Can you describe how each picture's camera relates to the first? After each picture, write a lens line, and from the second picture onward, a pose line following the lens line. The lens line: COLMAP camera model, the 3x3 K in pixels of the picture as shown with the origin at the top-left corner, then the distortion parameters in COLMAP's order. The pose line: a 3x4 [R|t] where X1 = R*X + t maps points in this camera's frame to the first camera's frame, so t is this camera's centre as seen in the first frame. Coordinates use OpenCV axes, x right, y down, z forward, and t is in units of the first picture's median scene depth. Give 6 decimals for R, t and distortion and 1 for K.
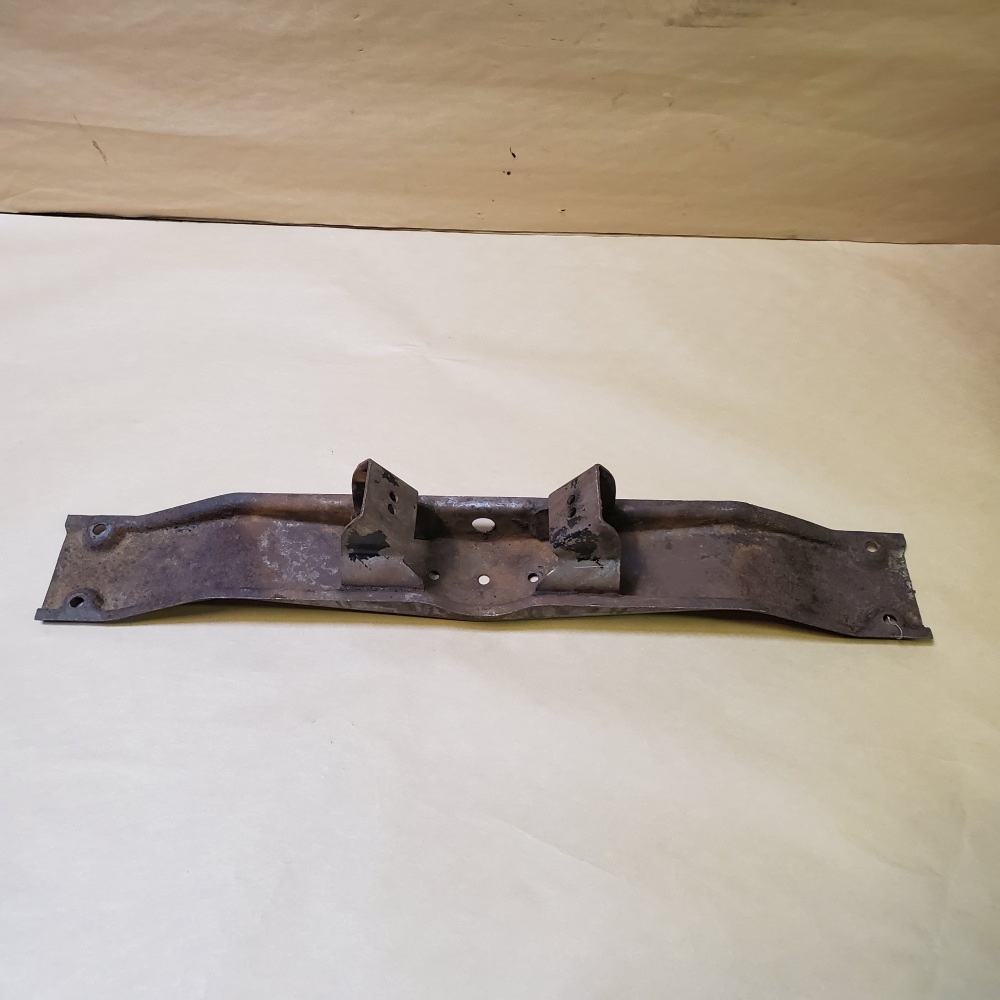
lens RADIAL K [[1037.8, 0, 505.9], [0, 1037.8, 504.9], [0, 0, 1]] dist [0.023490, 0.000000]
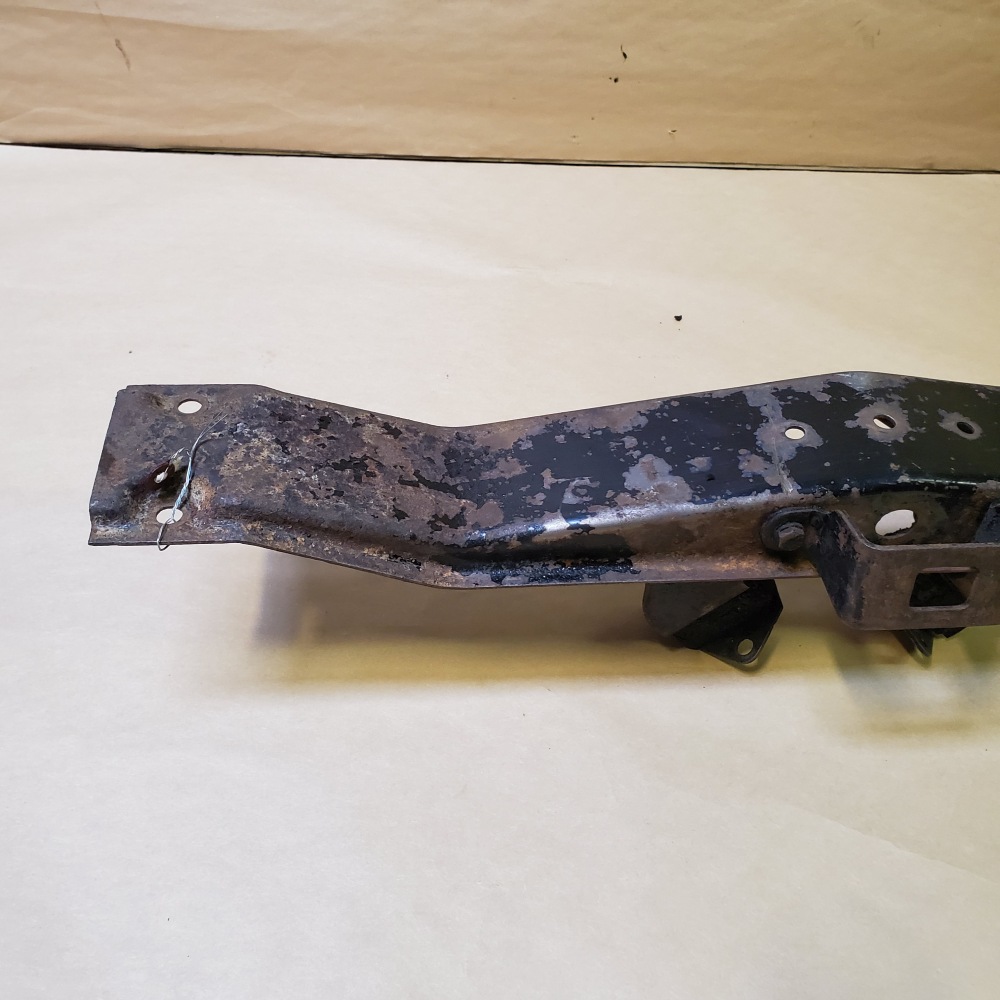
lens RADIAL K [[1037.8, 0, 504.6], [0, 1037.8, 482.5], [0, 0, 1]] dist [0.023490, 0.000000]
pose [[0.996355, -0.030332, 0.079728, -0.169611], [0.042725, 0.986409, -0.158657, 0.139253], [-0.073832, 0.161485, 0.984109, 0.229648]]
